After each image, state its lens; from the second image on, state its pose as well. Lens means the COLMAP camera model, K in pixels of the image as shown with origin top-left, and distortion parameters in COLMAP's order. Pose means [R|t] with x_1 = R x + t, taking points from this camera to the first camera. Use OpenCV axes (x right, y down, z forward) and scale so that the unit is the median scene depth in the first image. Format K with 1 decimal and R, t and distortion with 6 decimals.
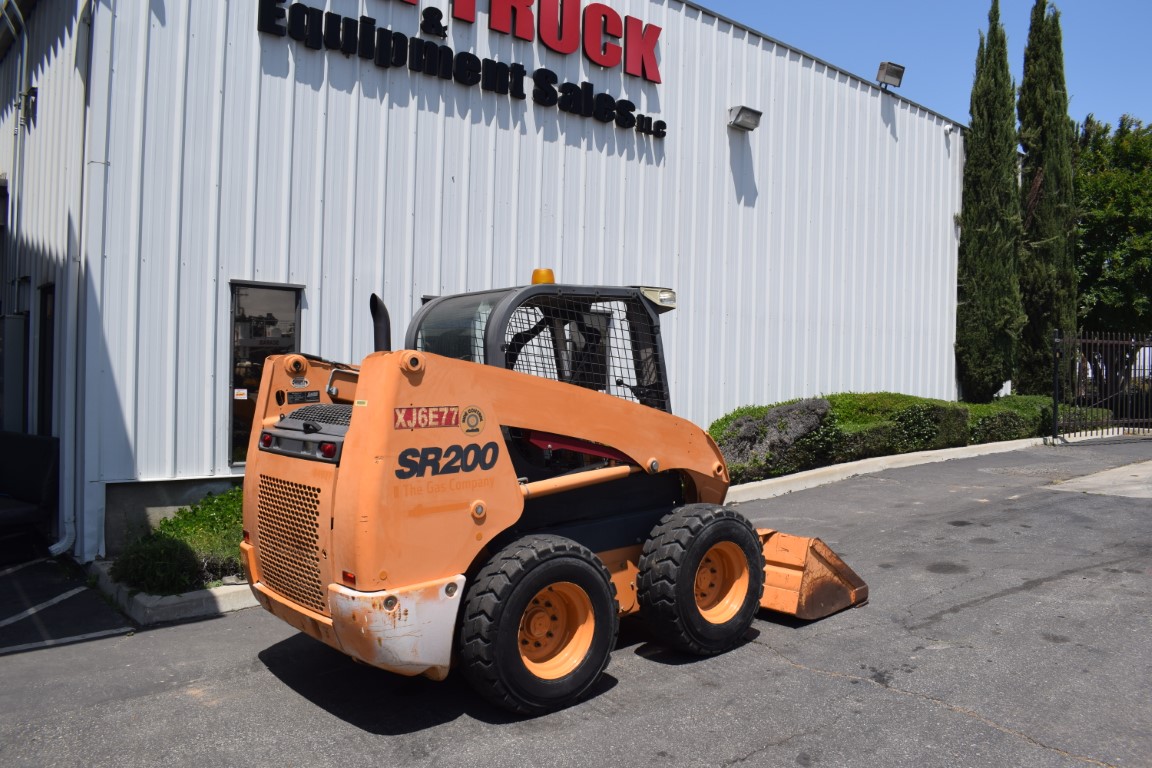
lens RADIAL K [[914.2, 0, 576.0], [0, 914.2, 384.0], [0, 0, 1]] dist [-0.097414, 0.013277]
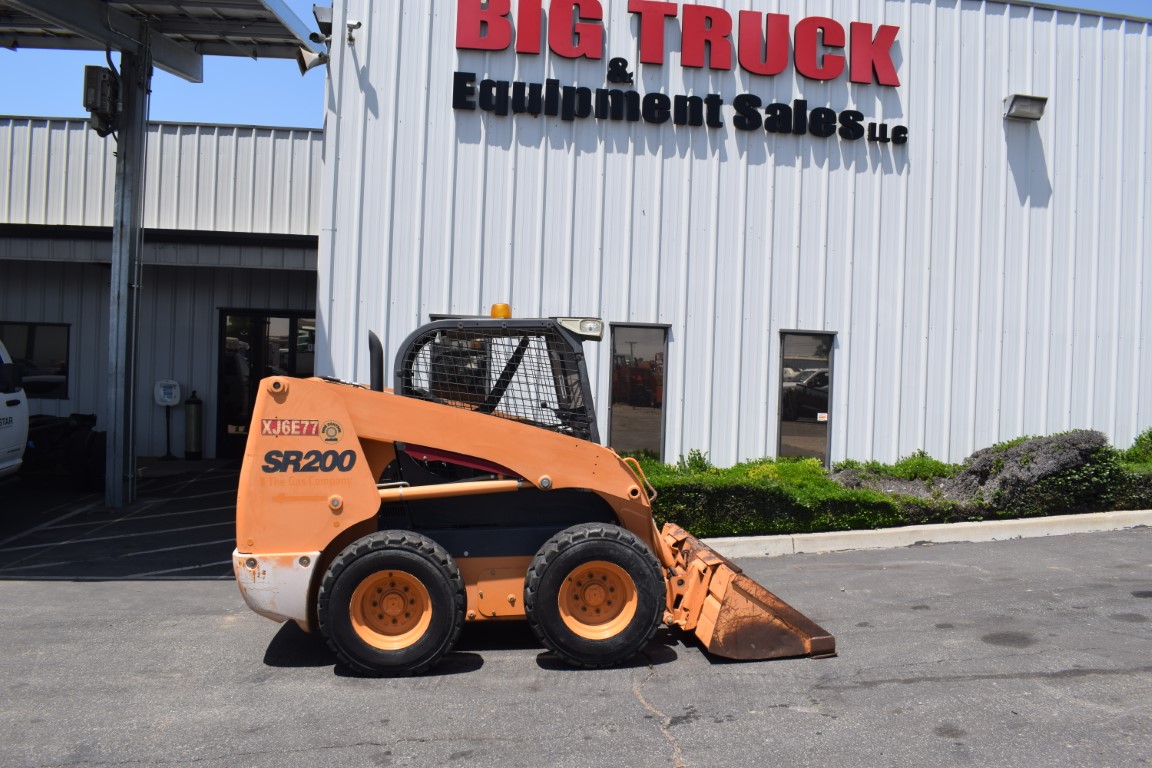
lens RADIAL K [[914.2, 0, 576.0], [0, 914.2, 384.0], [0, 0, 1]] dist [-0.097414, 0.013277]
pose [[0.825843, 0.013168, -0.563746, 0.652025], [-0.022686, 0.999694, -0.009883, -0.016194], [0.563443, 0.020951, 0.825889, 0.108977]]
